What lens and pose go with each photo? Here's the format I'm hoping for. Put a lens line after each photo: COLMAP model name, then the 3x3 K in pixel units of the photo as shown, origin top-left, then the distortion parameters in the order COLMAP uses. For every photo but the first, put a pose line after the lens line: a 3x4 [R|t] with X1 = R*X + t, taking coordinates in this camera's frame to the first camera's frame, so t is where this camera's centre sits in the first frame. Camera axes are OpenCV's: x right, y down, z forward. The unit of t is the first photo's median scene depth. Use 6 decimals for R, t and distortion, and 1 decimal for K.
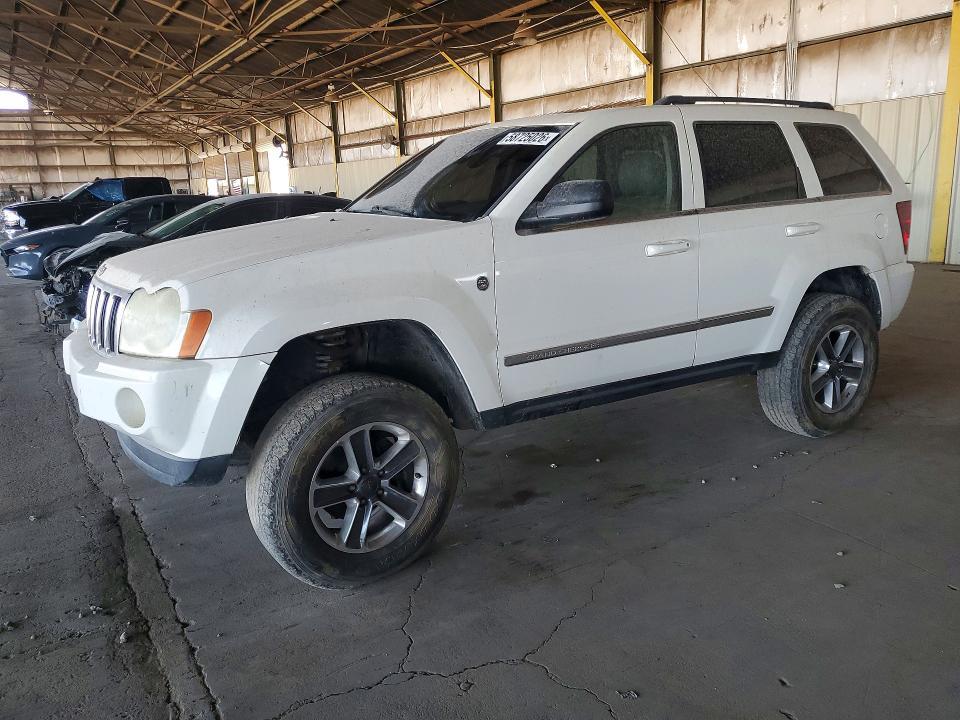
lens RADIAL K [[759.4, 0, 477.0], [0, 759.4, 358.2], [0, 0, 1]] dist [0.062040, -0.000387]
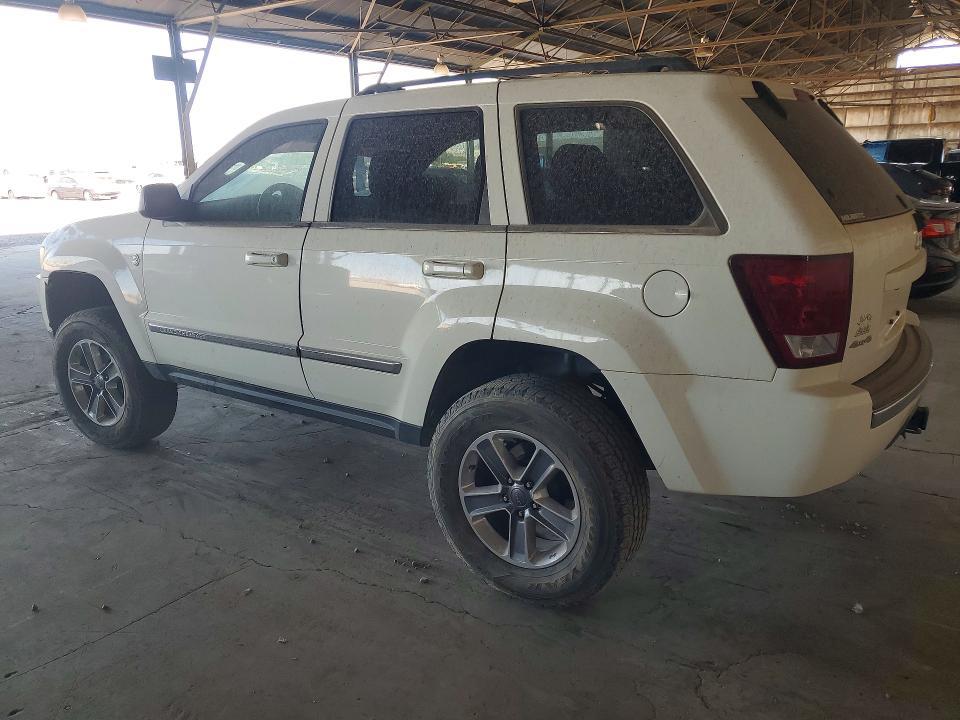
lens RADIAL K [[759.4, 0, 477.2], [0, 759.4, 361.9], [0, 0, 1]] dist [0.062040, -0.000387]
pose [[0.401726, 0.256545, -0.879091, 0.959955], [-0.202171, 0.961118, 0.188095, -0.201563], [0.893164, 0.102164, 0.437972, 0.672562]]
